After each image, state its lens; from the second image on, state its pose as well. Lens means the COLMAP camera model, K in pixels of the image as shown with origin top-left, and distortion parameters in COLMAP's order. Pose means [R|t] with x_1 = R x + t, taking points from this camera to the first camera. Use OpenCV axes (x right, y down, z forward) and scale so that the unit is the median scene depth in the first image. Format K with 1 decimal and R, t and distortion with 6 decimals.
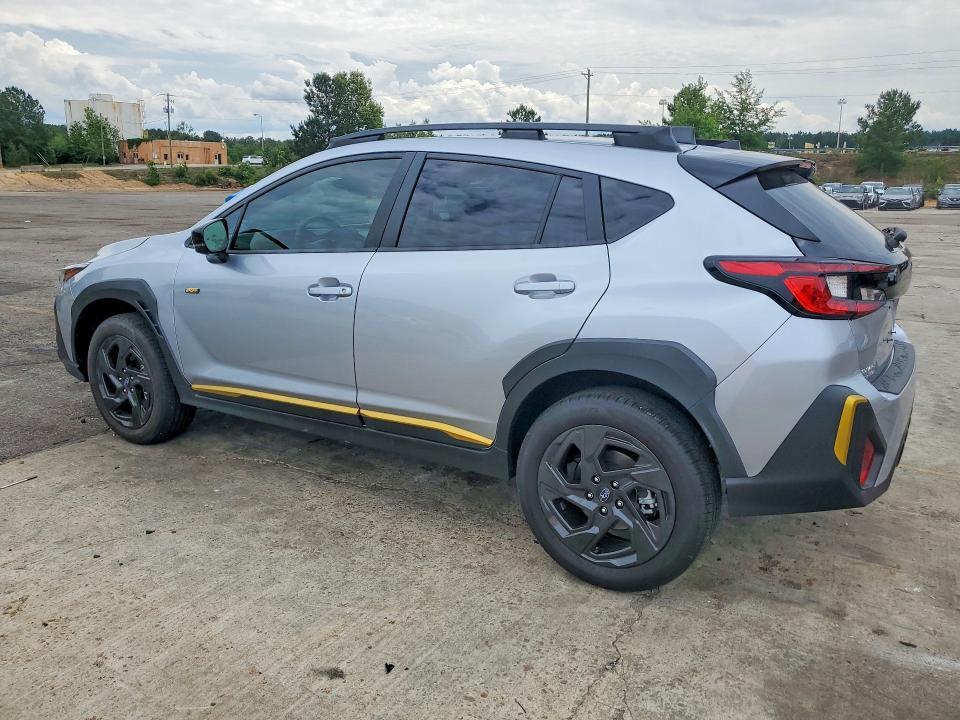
lens RADIAL K [[674.2, 0, 480.0], [0, 674.2, 360.0], [0, 0, 1]] dist [0.004185, -0.000968]
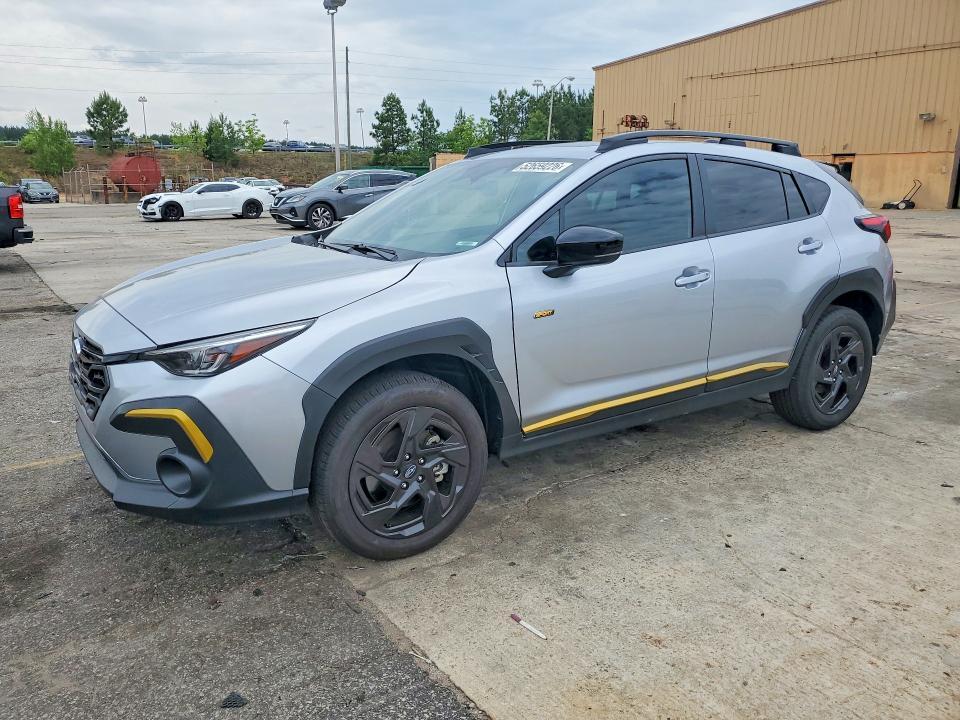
lens RADIAL K [[649.4, 0, 480.0], [0, 649.4, 360.0], [0, 0, 1]] dist [-0.000681, -0.000977]
pose [[0.515827, -0.242912, 0.821533, -1.286698], [0.236391, 0.962087, 0.136046, -0.198303], [-0.823433, 0.124027, 0.553692, 0.702833]]
